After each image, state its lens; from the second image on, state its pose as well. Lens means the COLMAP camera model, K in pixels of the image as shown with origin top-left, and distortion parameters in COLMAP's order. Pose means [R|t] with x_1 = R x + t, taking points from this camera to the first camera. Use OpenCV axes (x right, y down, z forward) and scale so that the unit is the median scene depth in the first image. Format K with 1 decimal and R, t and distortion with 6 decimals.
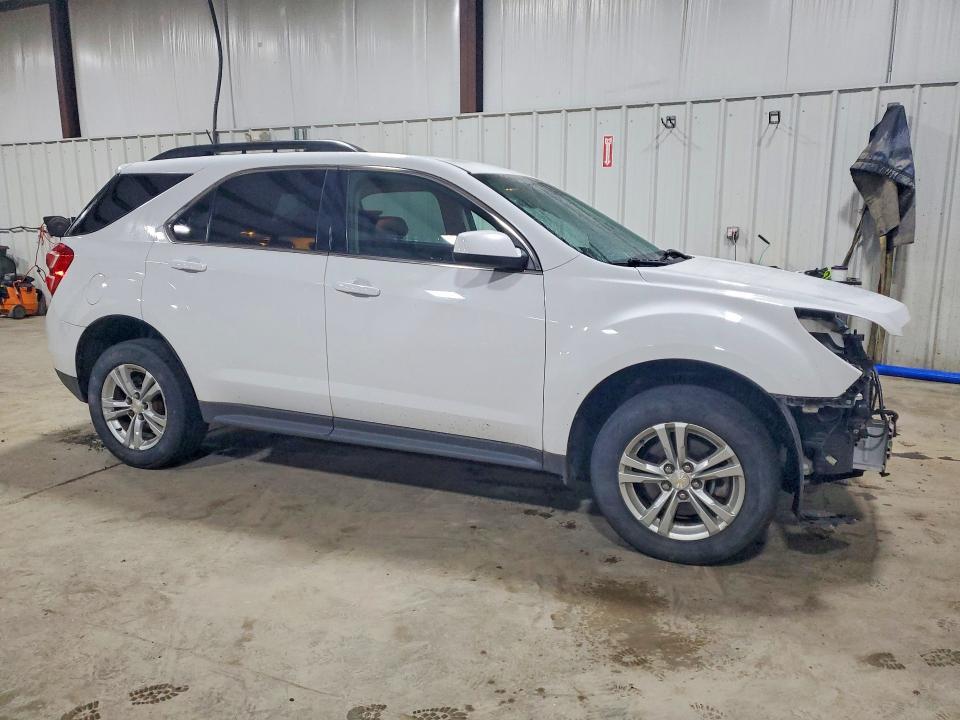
lens RADIAL K [[734.3, 0, 480.7], [0, 734.3, 347.5], [0, 0, 1]] dist [0.051511, -0.084225]
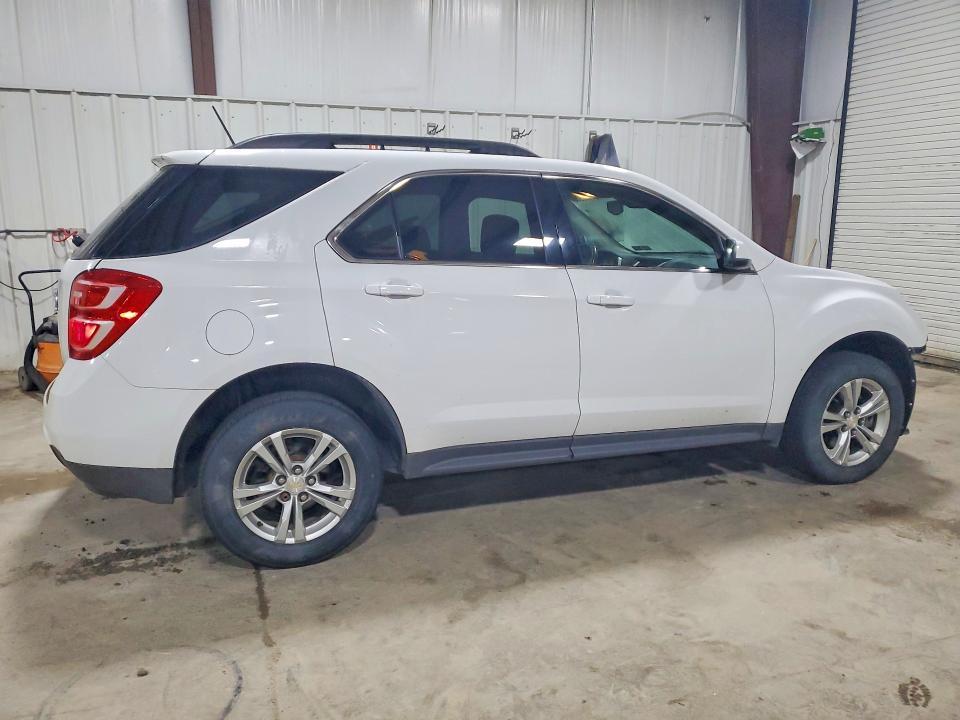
lens RADIAL K [[736.3, 0, 481.9], [0, 736.3, 356.0], [0, 0, 1]] dist [0.055847, -0.038337]
pose [[0.731765, -0.126254, 0.669761, -0.864040], [0.115099, 0.991470, 0.061143, -0.076548], [-0.671768, 0.032347, 0.740055, 0.346782]]
